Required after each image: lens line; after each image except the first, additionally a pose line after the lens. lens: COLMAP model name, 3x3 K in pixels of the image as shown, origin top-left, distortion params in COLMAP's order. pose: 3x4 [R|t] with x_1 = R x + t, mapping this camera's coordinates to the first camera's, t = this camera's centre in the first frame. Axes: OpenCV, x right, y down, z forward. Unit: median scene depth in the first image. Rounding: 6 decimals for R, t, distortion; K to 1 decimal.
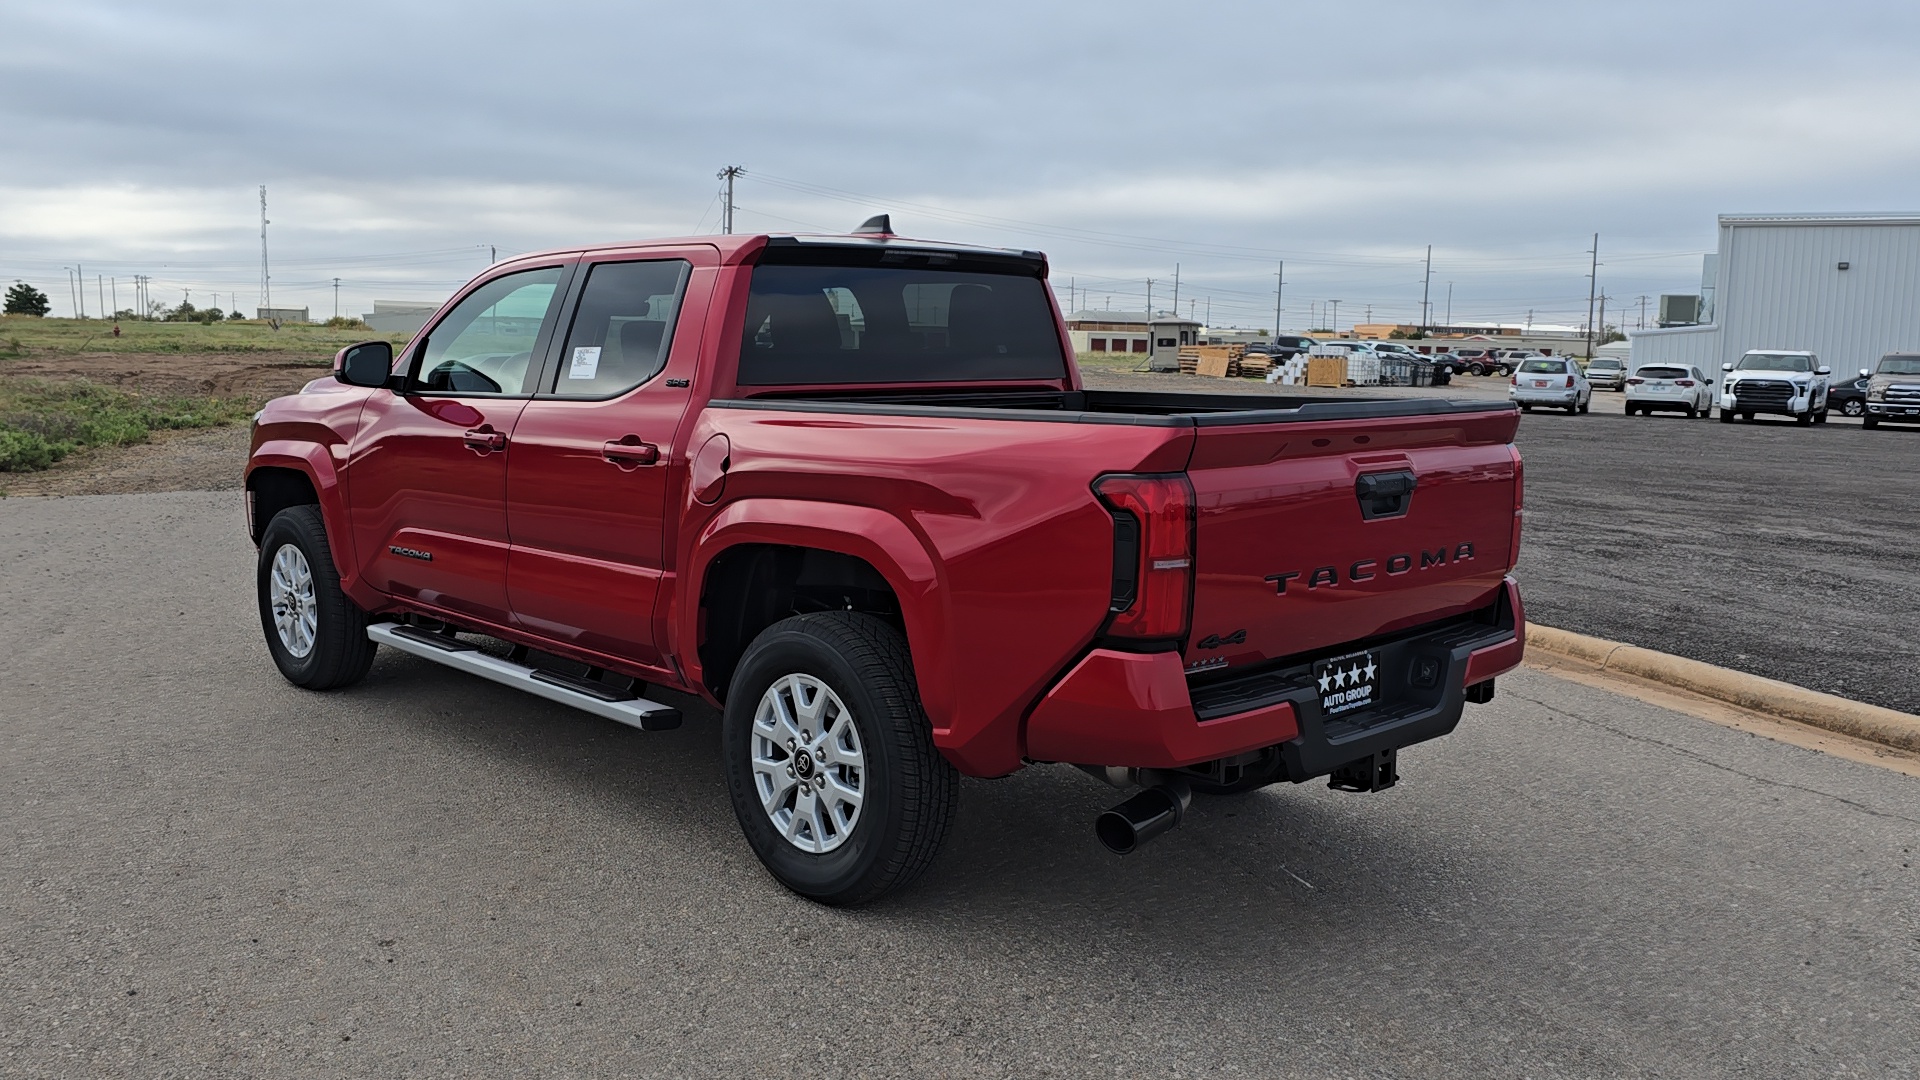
lens RADIAL K [[1606.8, 0, 979.2], [0, 1606.8, 524.4], [0, 0, 1]] dist [-0.016767, 0.015799]
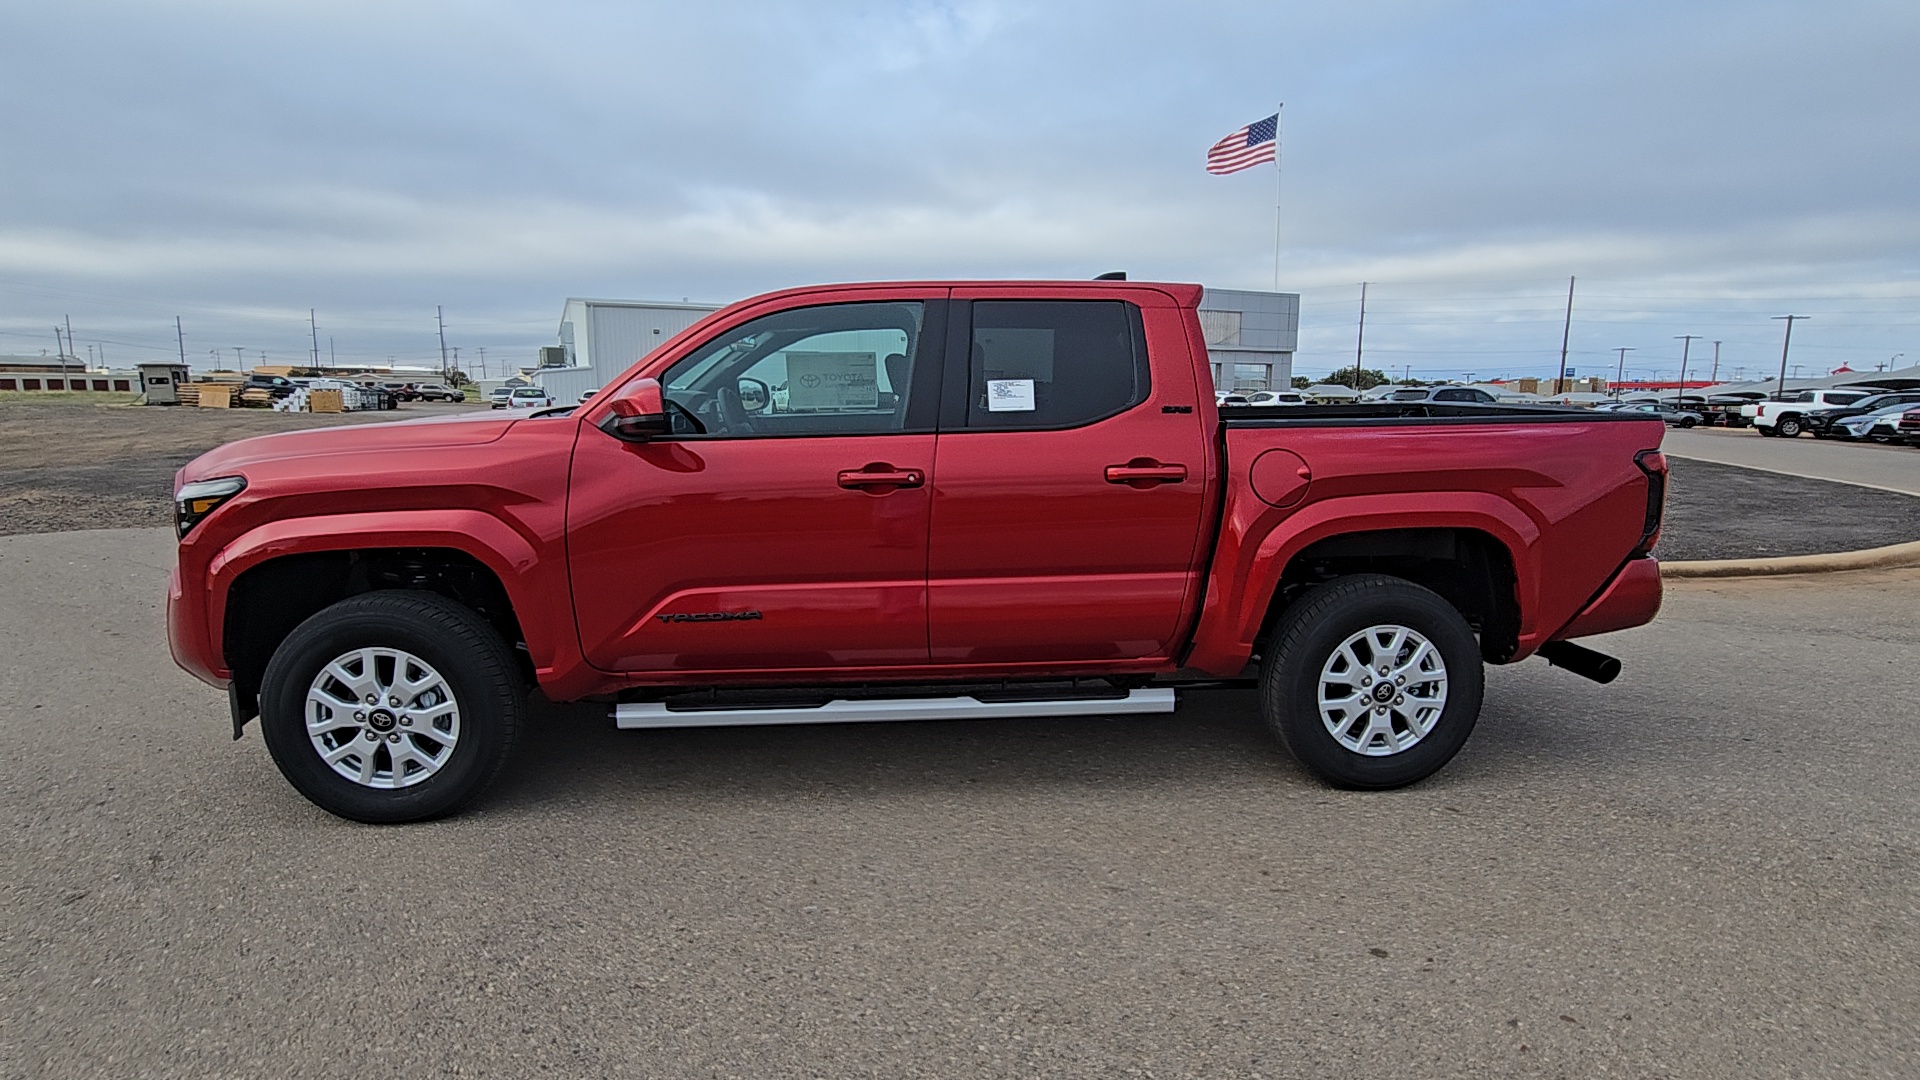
lens RADIAL K [[981.9, 0, 973.2], [0, 981.9, 538.2], [0, 0, 1]] dist [0.001778, 0.000761]
pose [[0.634438, -0.135296, 0.761041, -0.079752], [0.097438, 0.990707, 0.094897, -0.007478], [-0.766808, 0.013948, 0.641725, 0.063659]]
